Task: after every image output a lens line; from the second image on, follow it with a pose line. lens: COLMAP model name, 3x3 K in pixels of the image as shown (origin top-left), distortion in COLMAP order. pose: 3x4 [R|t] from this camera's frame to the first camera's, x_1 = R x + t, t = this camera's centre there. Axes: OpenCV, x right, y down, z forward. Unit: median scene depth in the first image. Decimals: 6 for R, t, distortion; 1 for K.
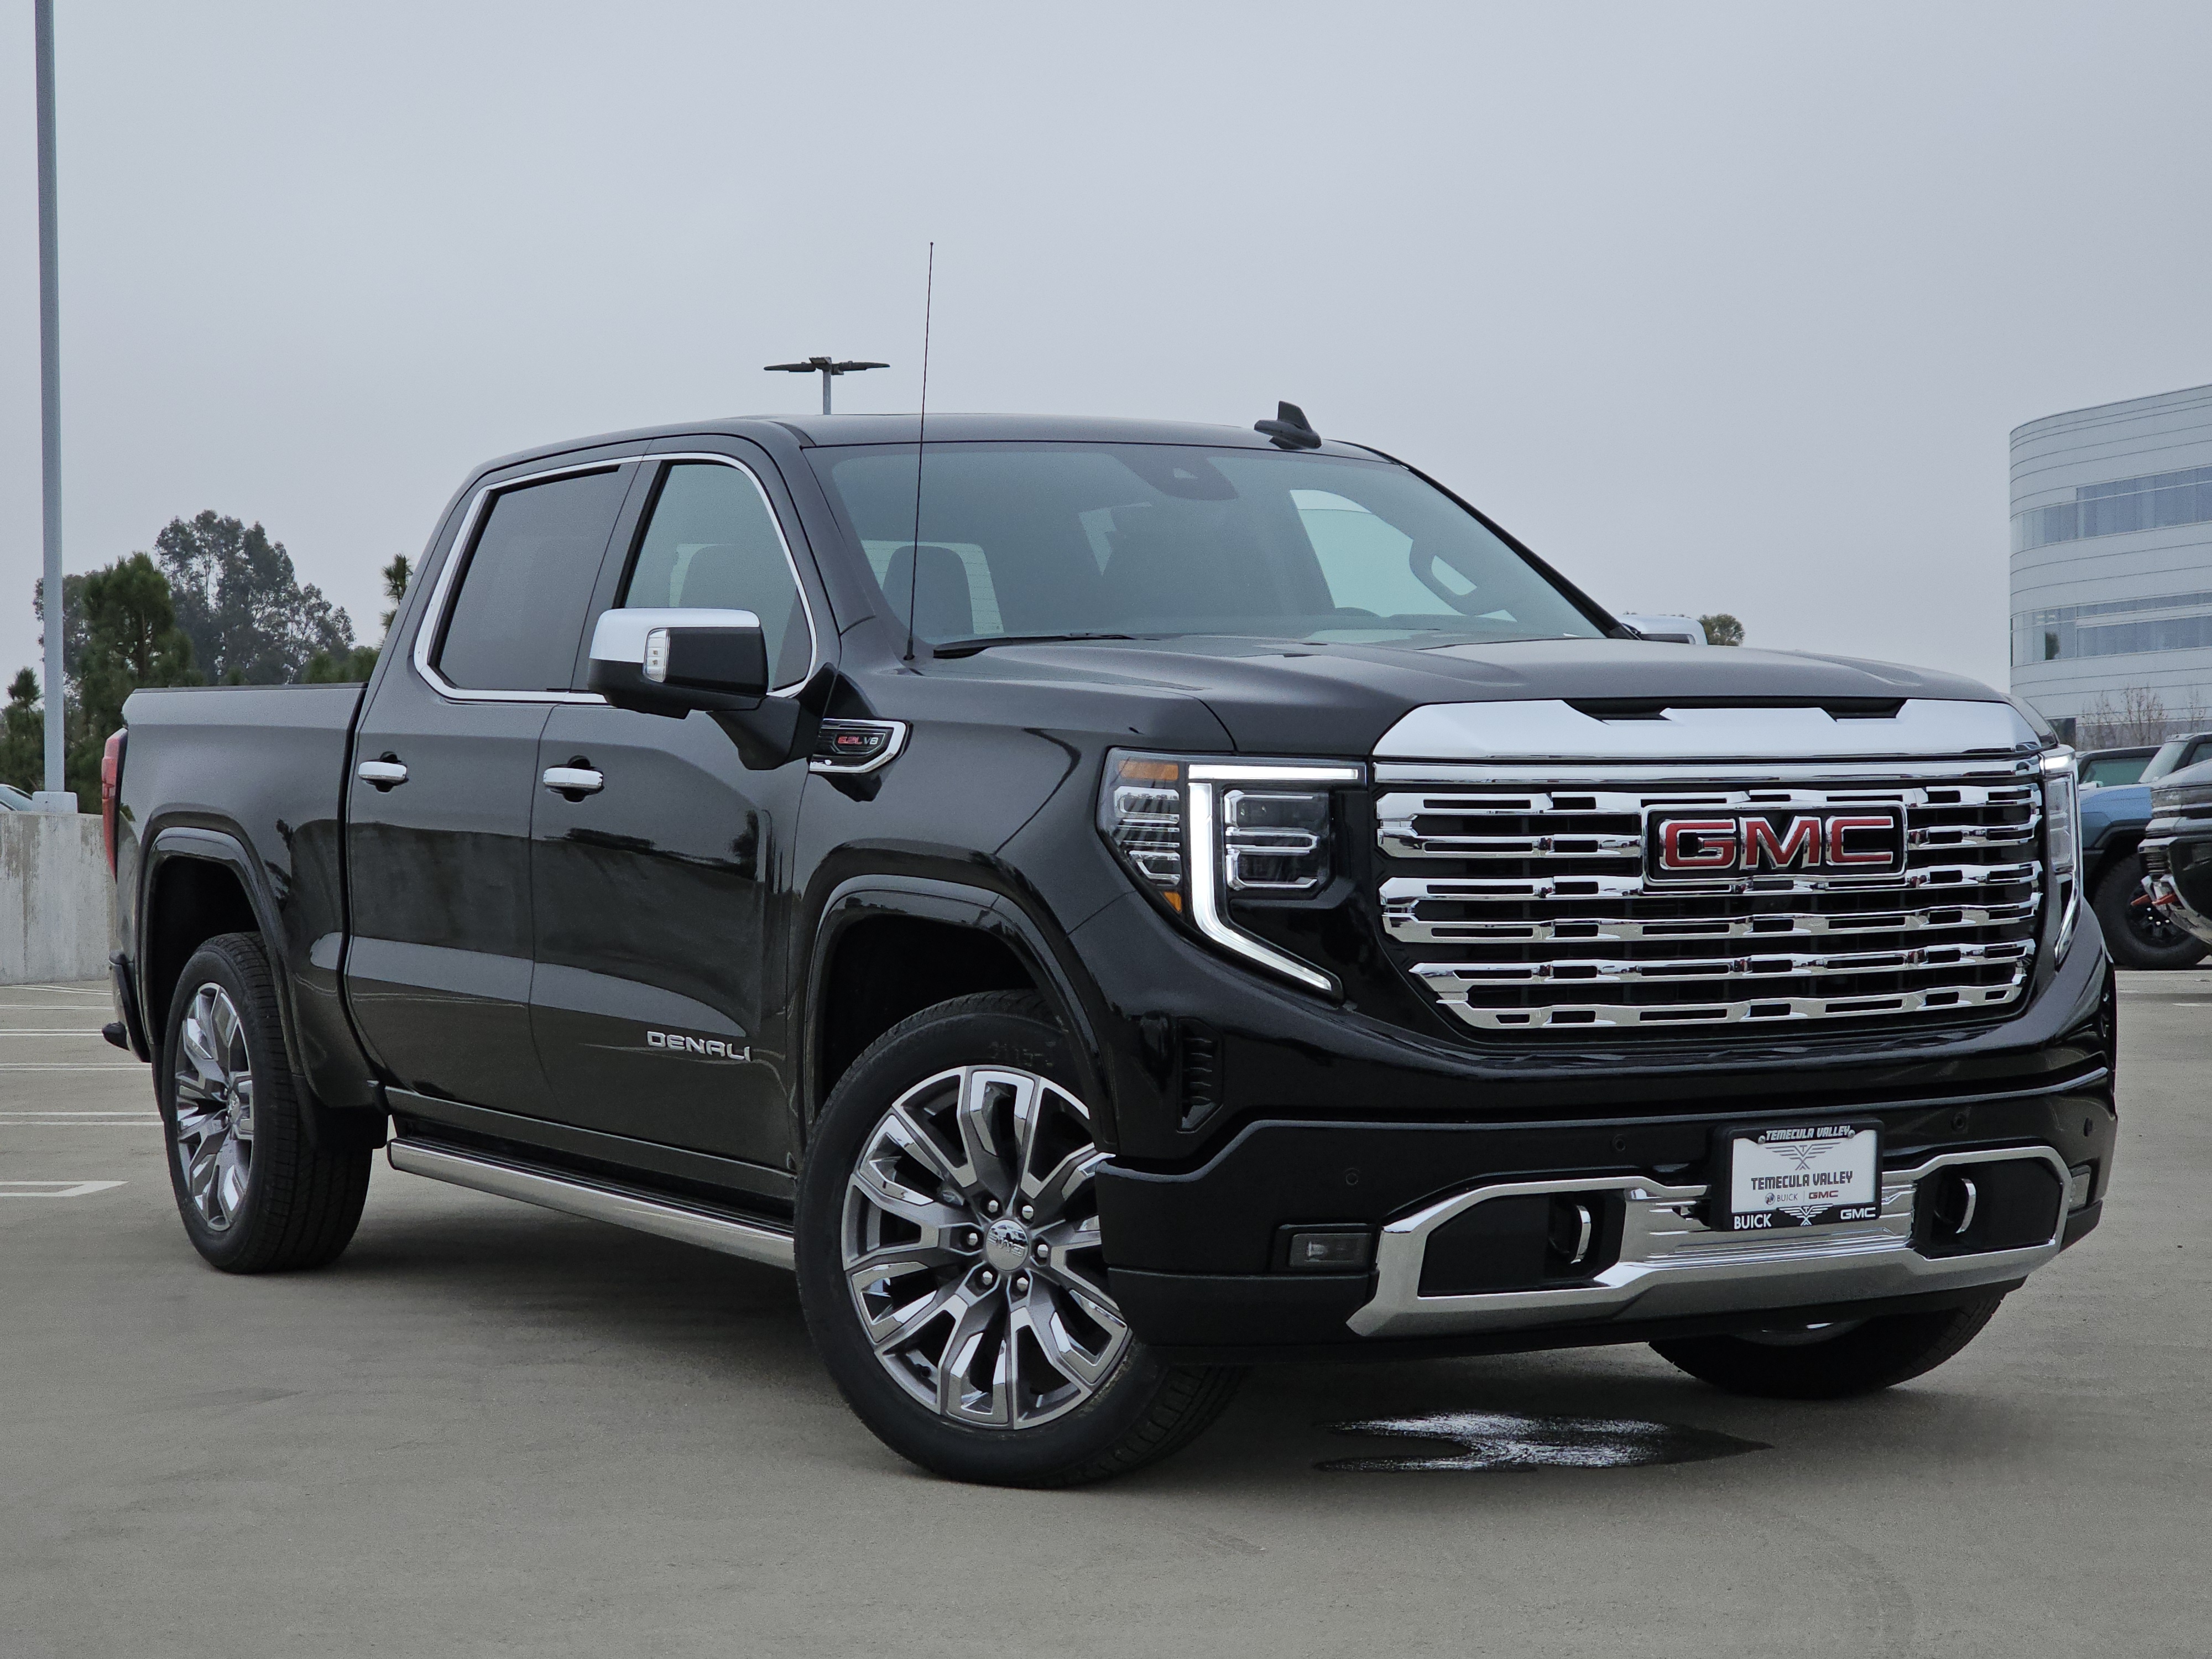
lens RADIAL K [[4202.4, 0, 1103.9], [0, 4202.4, 829.6], [0, 0, 1]] dist [-0.016630, 0.000000]
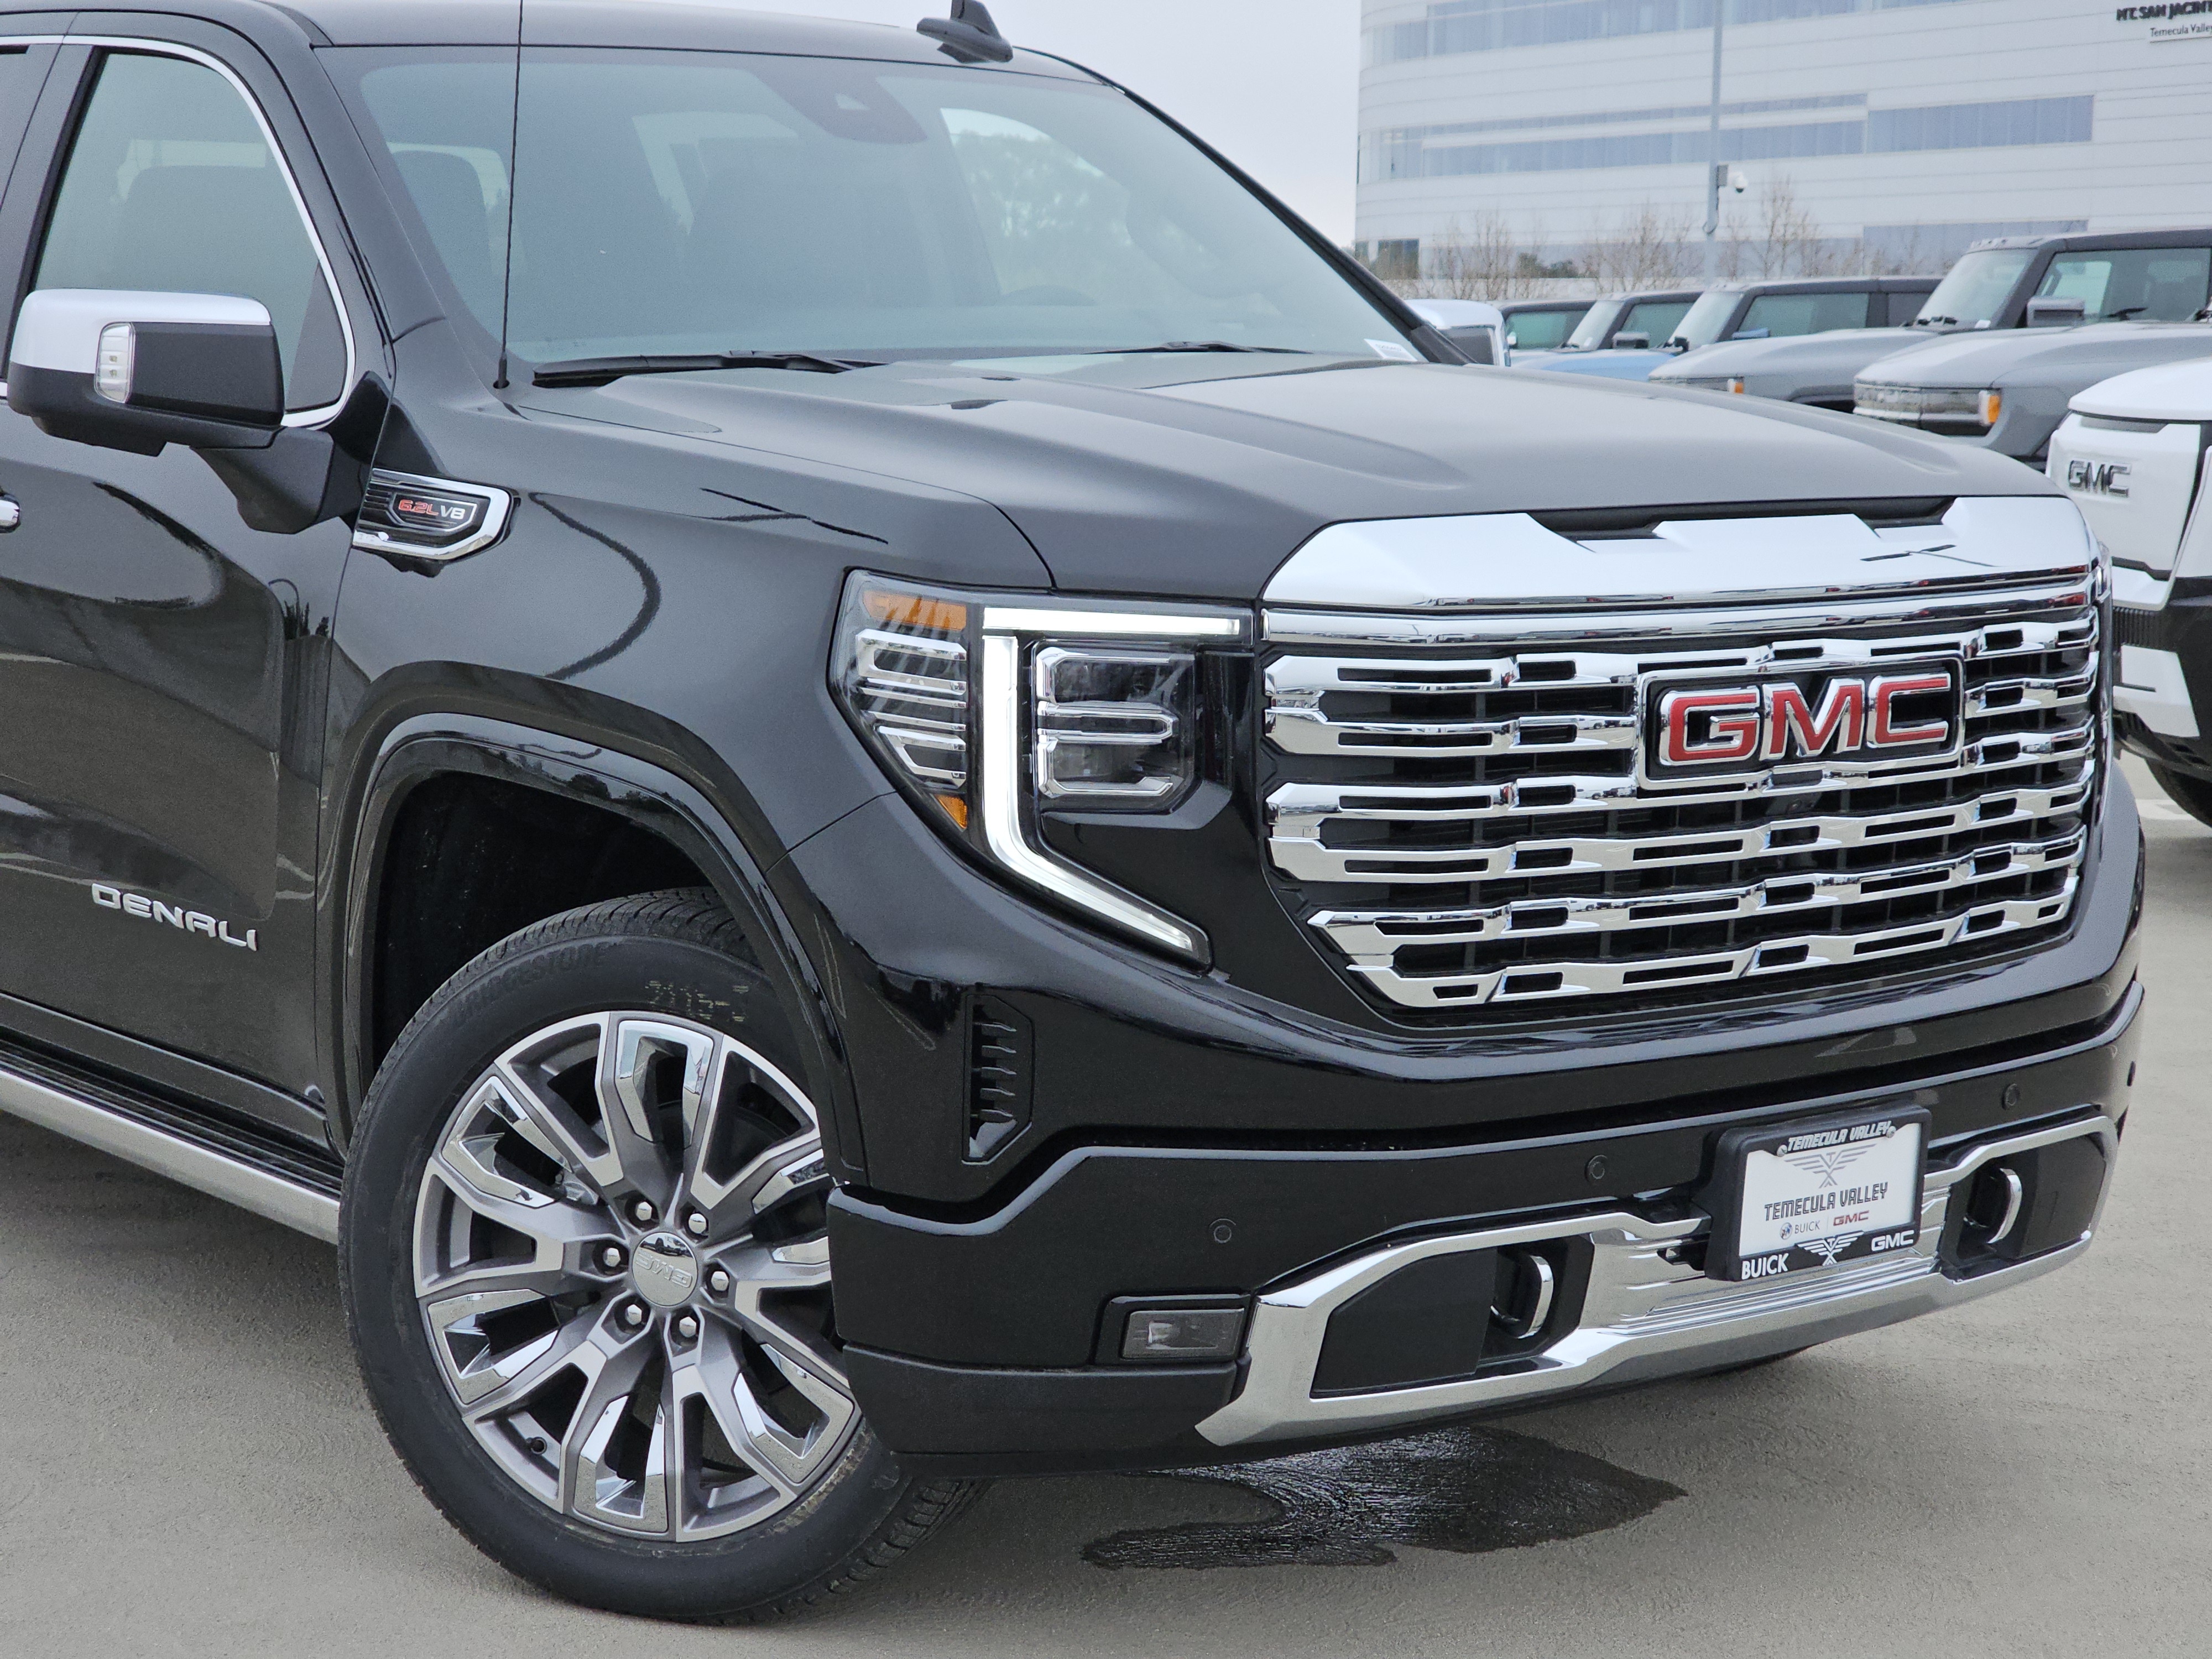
lens RADIAL K [[4202.4, 0, 1123.4], [0, 4202.4, 830.8], [0, 0, 1]] dist [-0.016630, 0.000000]
pose [[0.986245, 0.004706, 0.165220, -0.065383], [-0.024421, 0.992773, 0.117498, -0.057118], [-0.163473, -0.119916, 0.979233, 0.337275]]
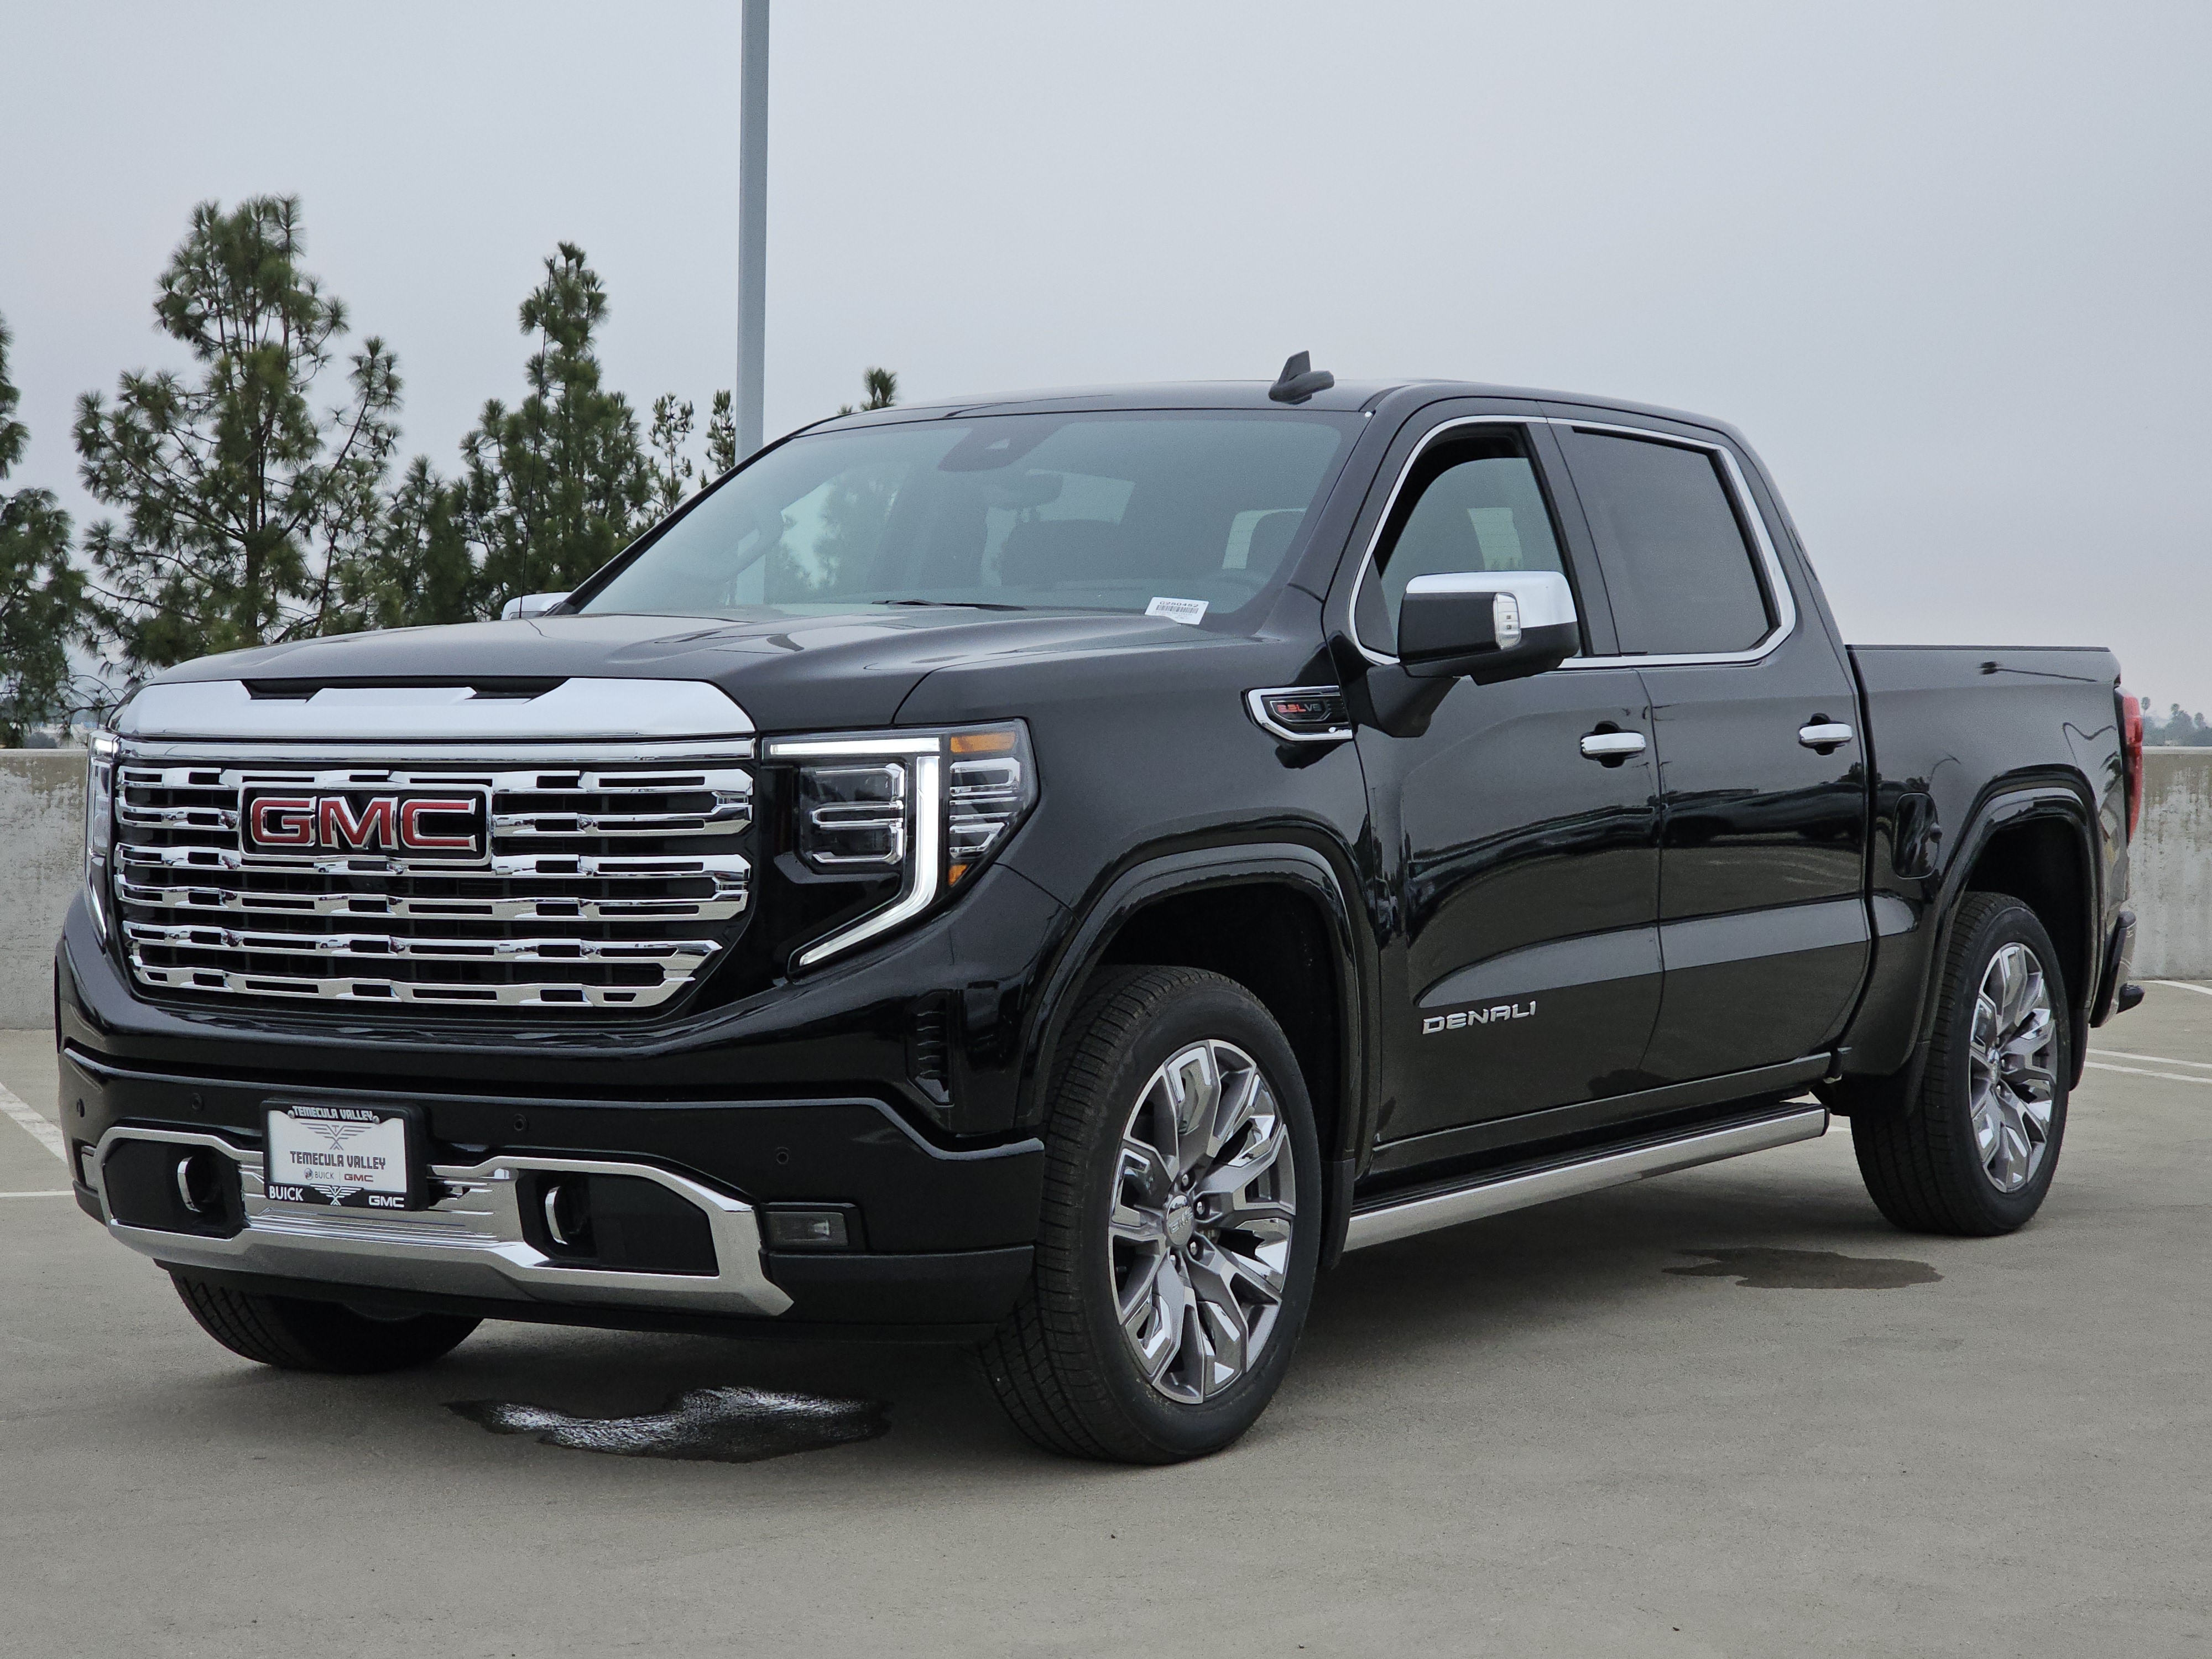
lens RADIAL K [[4202.4, 0, 1102.8], [0, 4202.4, 818.5], [0, 0, 1]] dist [-0.016630, 0.000000]
pose [[0.465731, 0.030318, -0.884407, 1.127230], [-0.019028, 0.999525, 0.024244, -0.025595], [0.884722, 0.005538, 0.466087, 0.689475]]
